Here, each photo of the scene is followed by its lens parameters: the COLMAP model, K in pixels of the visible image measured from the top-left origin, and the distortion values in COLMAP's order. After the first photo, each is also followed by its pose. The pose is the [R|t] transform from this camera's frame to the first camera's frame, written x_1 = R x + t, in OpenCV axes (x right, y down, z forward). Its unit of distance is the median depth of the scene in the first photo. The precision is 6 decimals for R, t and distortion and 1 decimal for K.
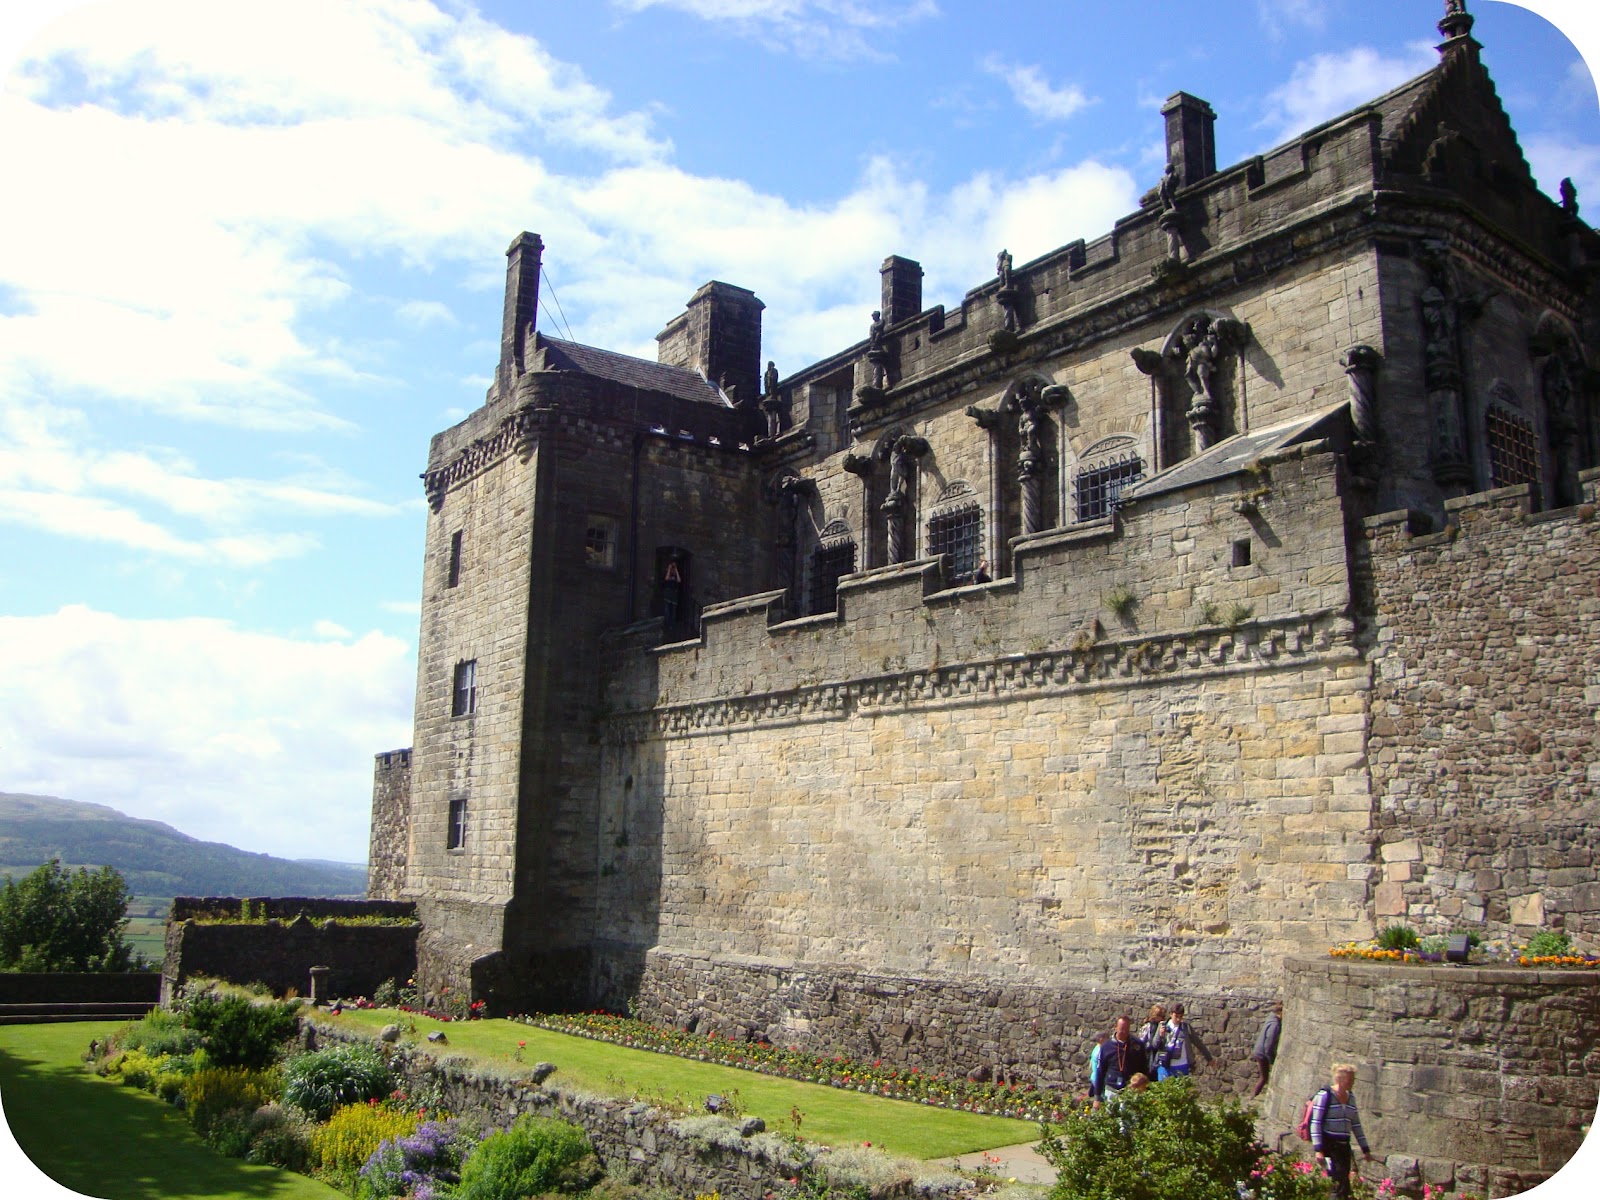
lens RADIAL K [[1514.7, 0, 796.4], [0, 1514.7, 566.1], [0, 0, 1]] dist [-0.198871, 0.189452]
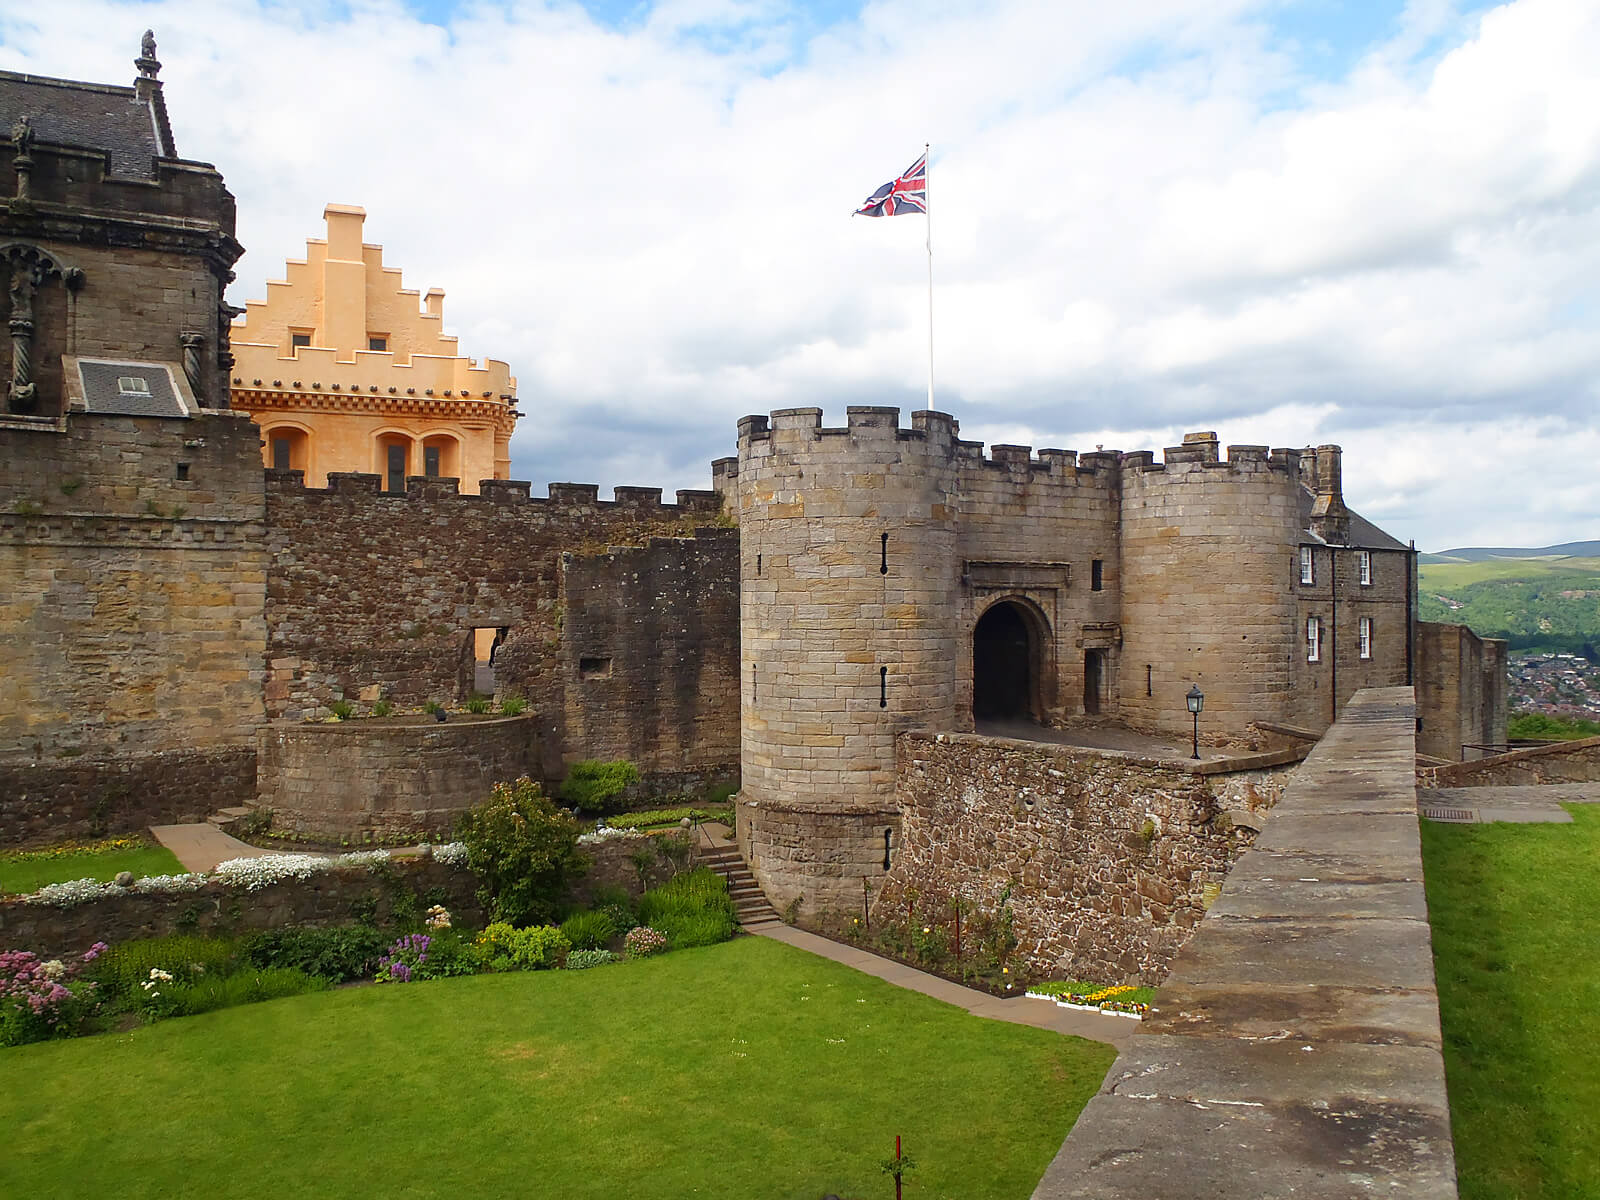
lens RADIAL K [[1335.3, 0, 801.0], [0, 1335.3, 590.1], [0, 0, 1]] dist [-0.011998, -0.011249]
pose [[0.080277, -0.007117, 0.996747, -0.835371], [-0.203906, 0.978711, 0.023410, -0.042167], [-0.975694, -0.205122, 0.077117, 0.203784]]
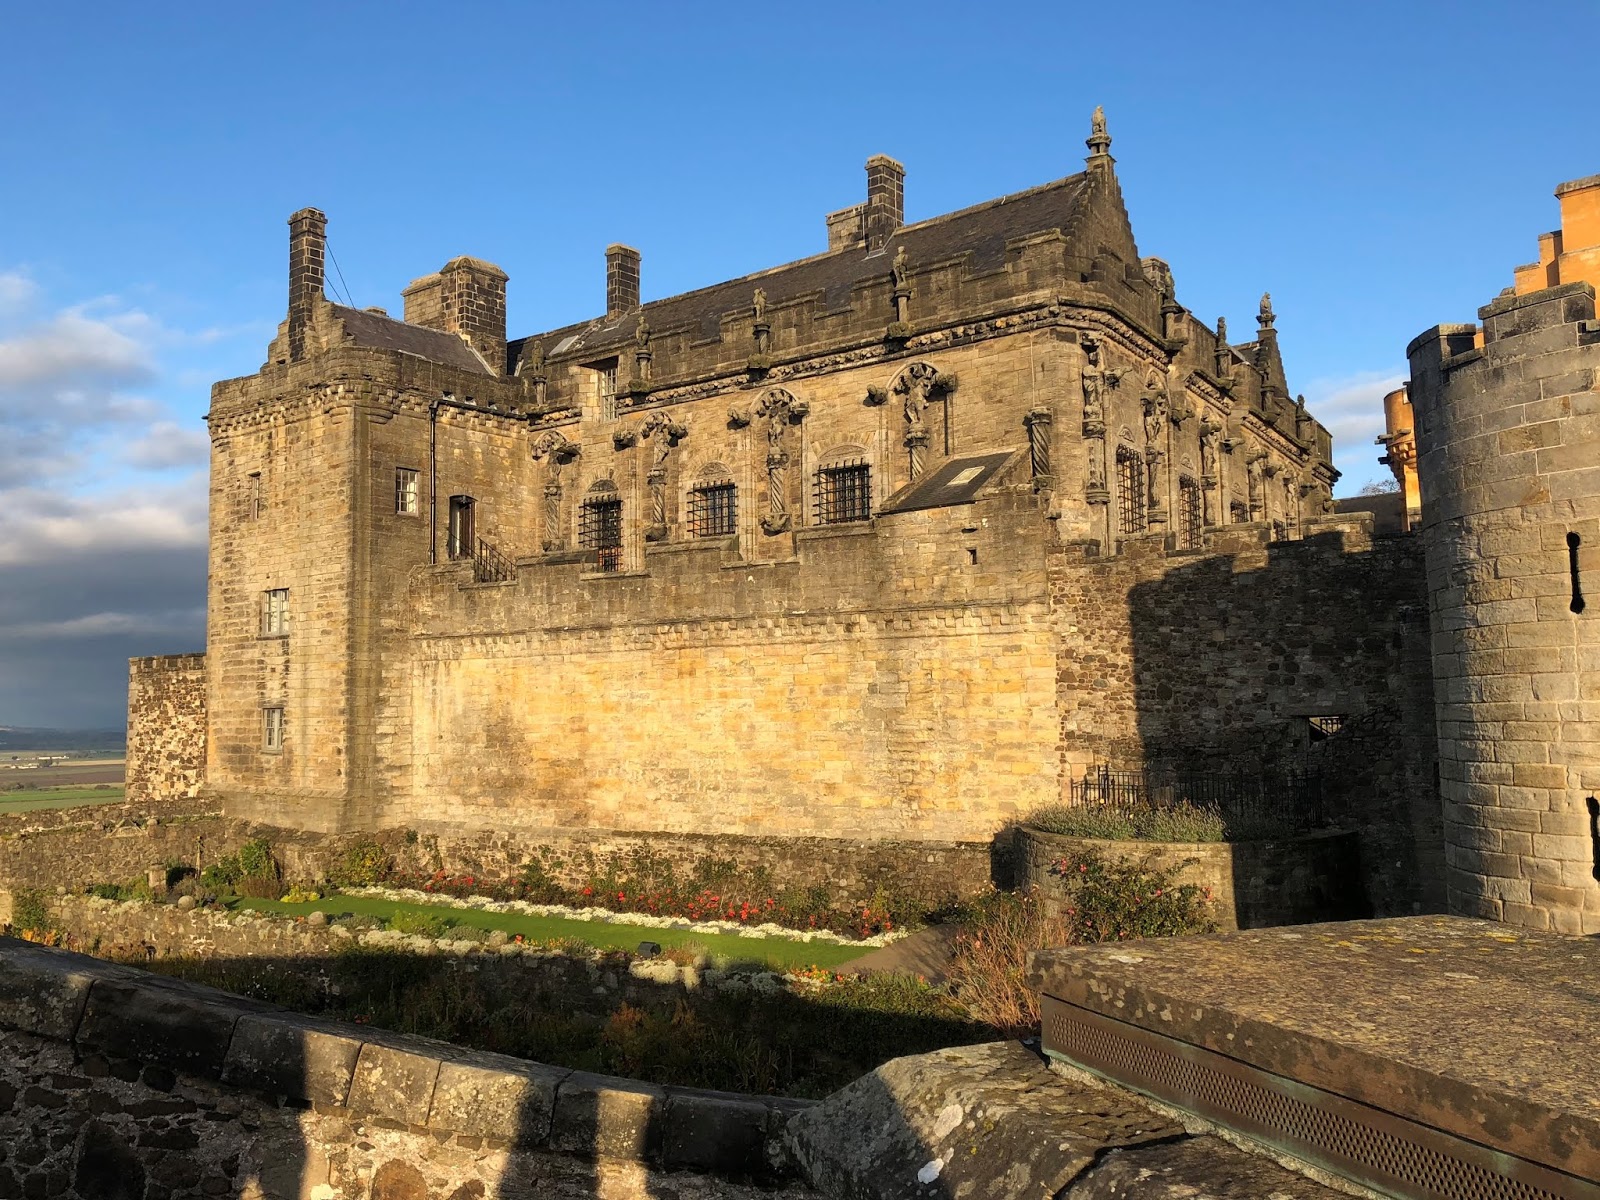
lens RADIAL K [[1364.7, 0, 805.2], [0, 1364.7, 580.3], [0, 0, 1]] dist [0.117054, -0.281820]
pose [[0.947742, -0.006406, 0.318974, -0.245384], [-0.031017, 0.993212, 0.112106, -0.109393], [-0.317527, -0.116142, 0.941110, -0.202589]]
